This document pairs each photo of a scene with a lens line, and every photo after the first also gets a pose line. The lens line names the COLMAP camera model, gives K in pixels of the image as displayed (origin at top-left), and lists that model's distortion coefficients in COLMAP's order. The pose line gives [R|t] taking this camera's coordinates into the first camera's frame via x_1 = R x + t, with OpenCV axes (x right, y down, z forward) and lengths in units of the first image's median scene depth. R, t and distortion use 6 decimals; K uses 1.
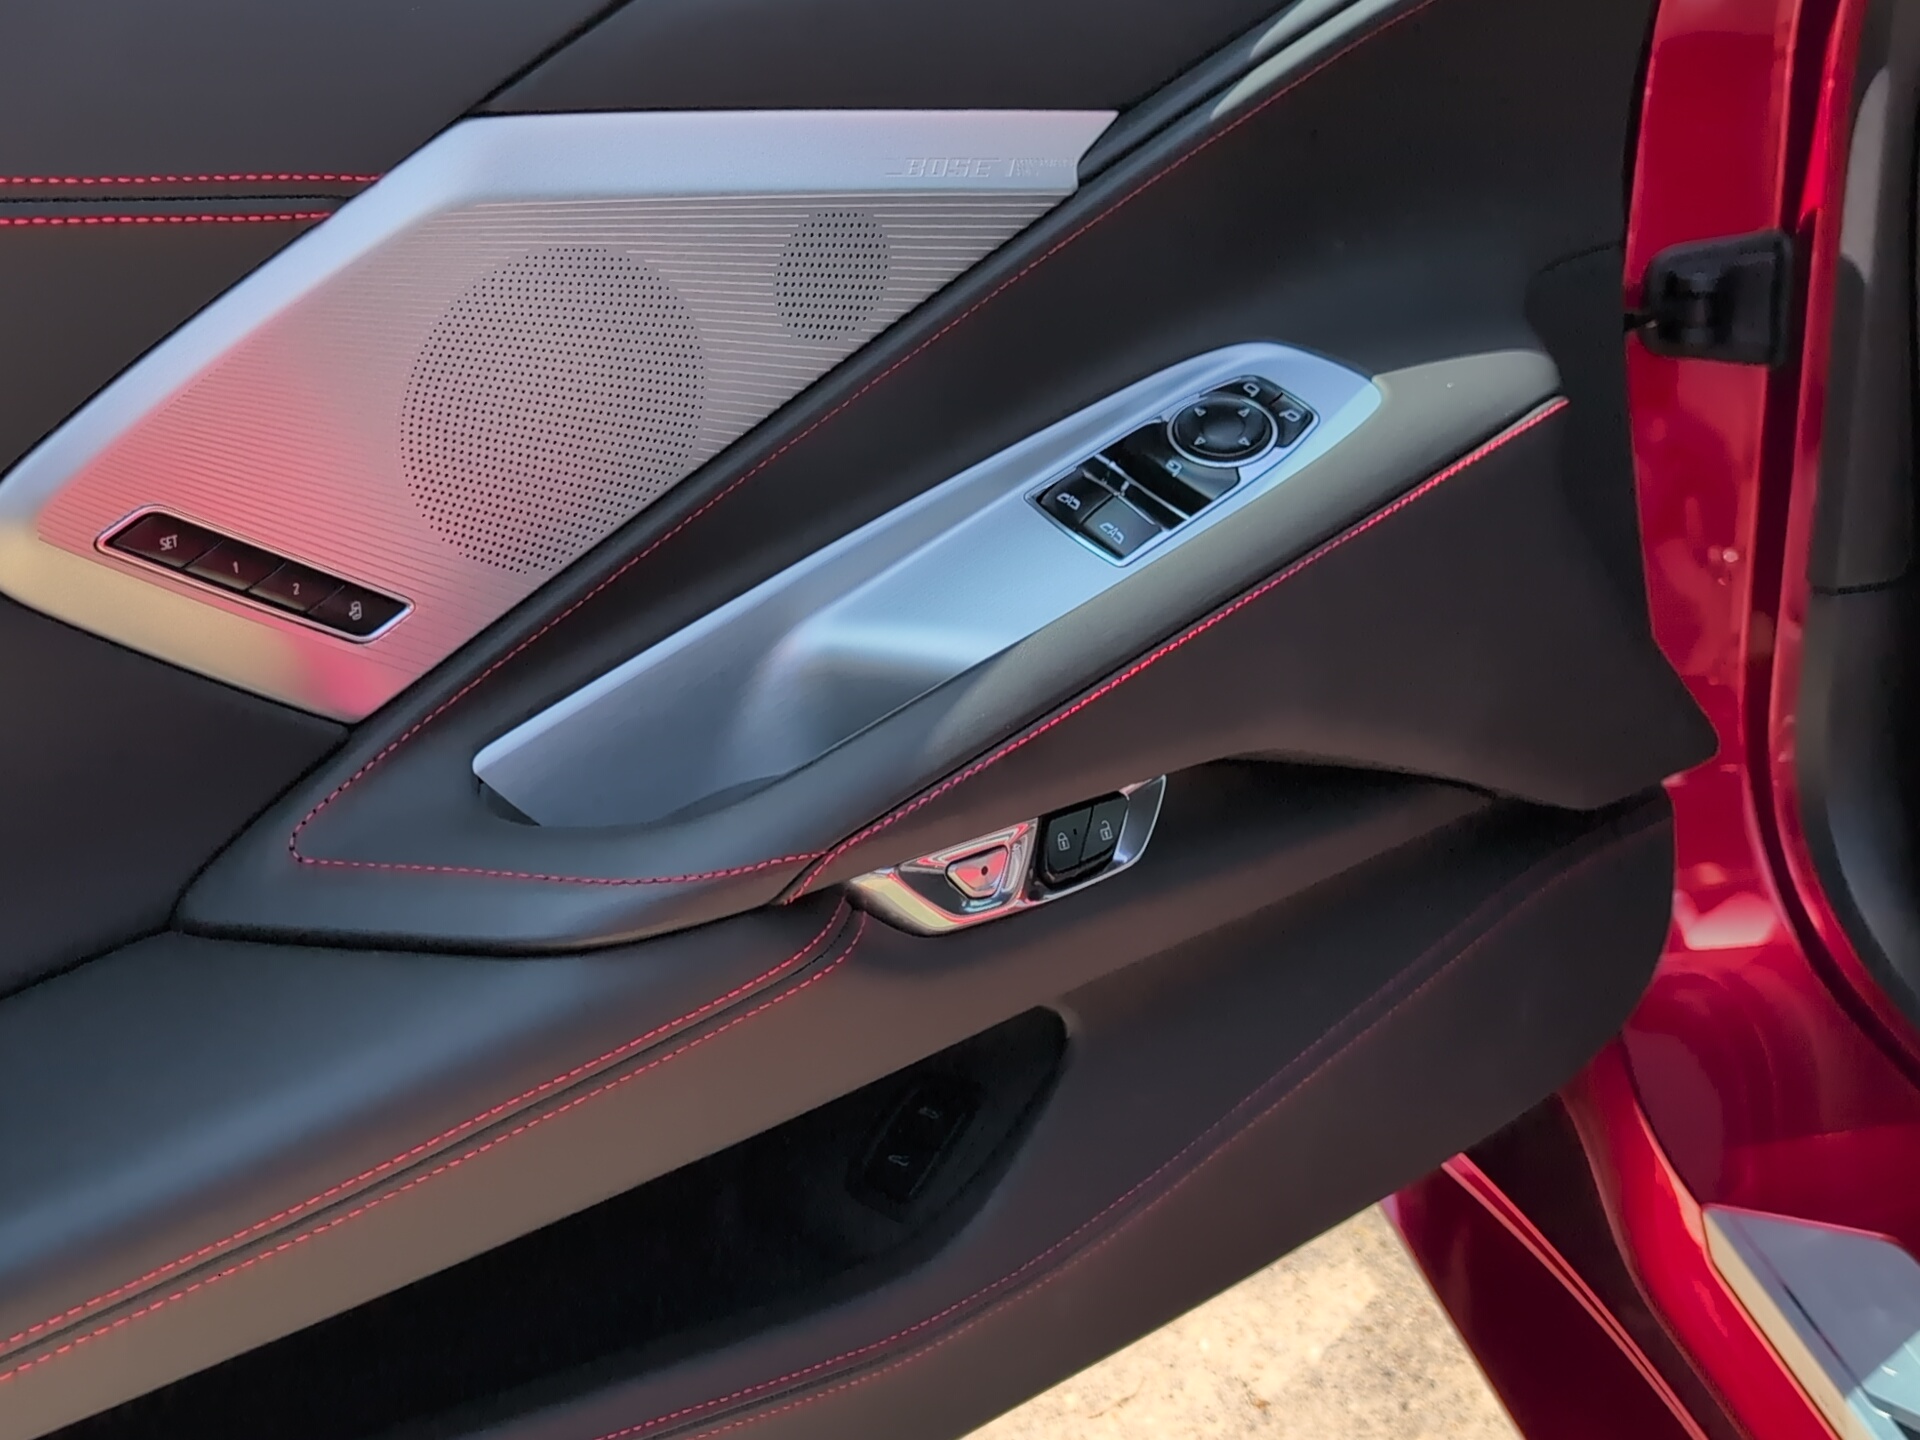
lens RADIAL K [[2264.0, 0, 960.0], [0, 2264.0, 720.0], [0, 0, 1]] dist [0.200773, -0.896260]
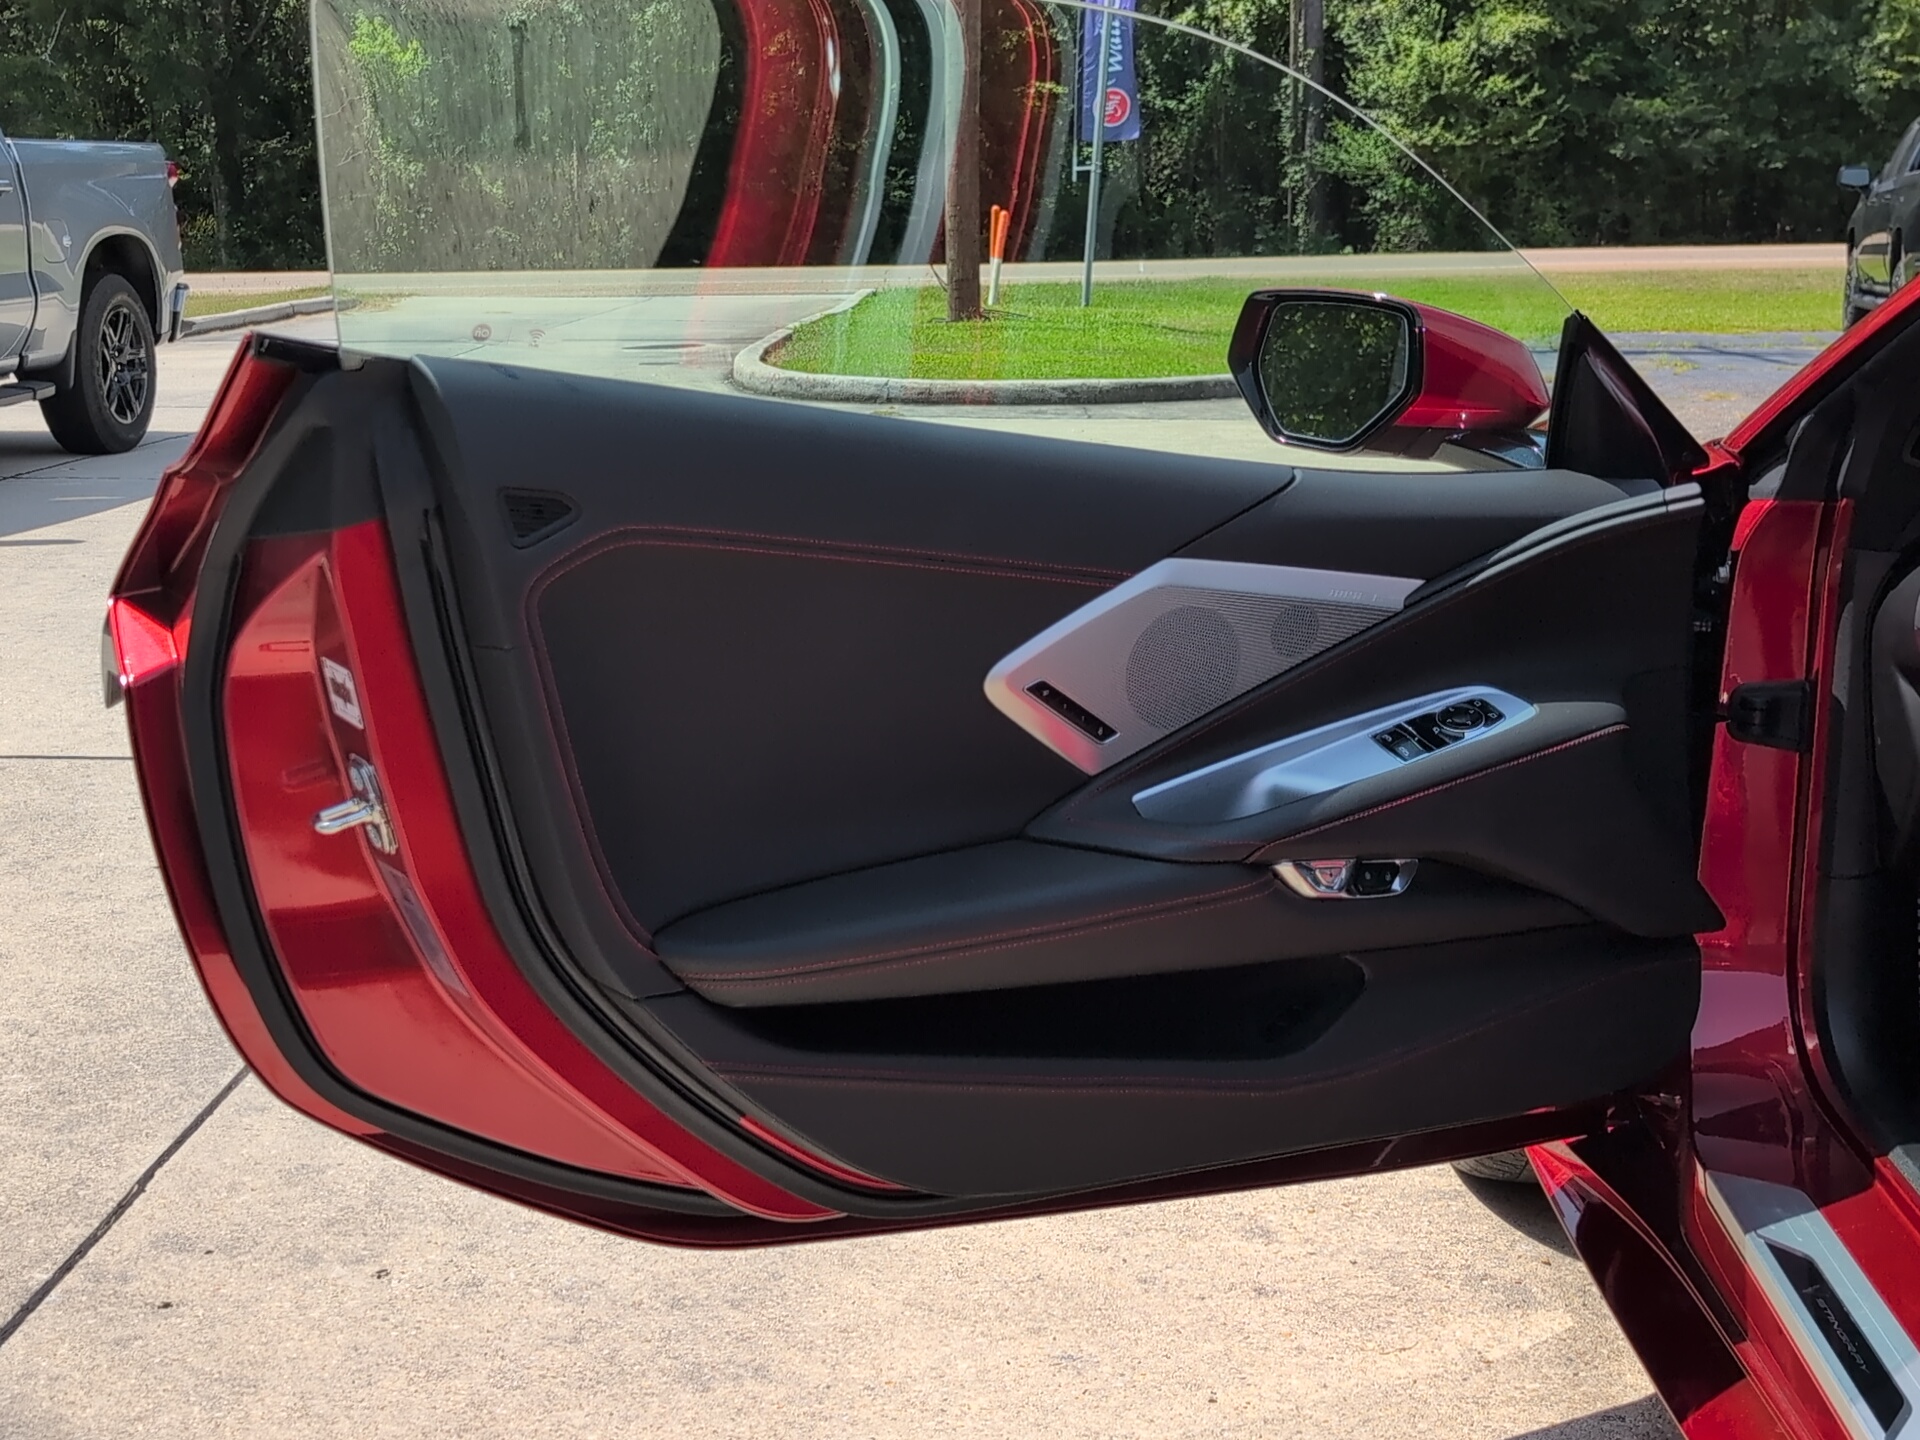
lens RADIAL K [[2264.0, 0, 960.0], [0, 2264.0, 720.0], [0, 0, 1]] dist [0.200773, -0.896260]
pose [[0.972936, 0.100588, -0.208033, 0.105567], [-0.141624, 0.970948, -0.192882, 0.397308], [0.182588, 0.217124, 0.958915, -1.319356]]
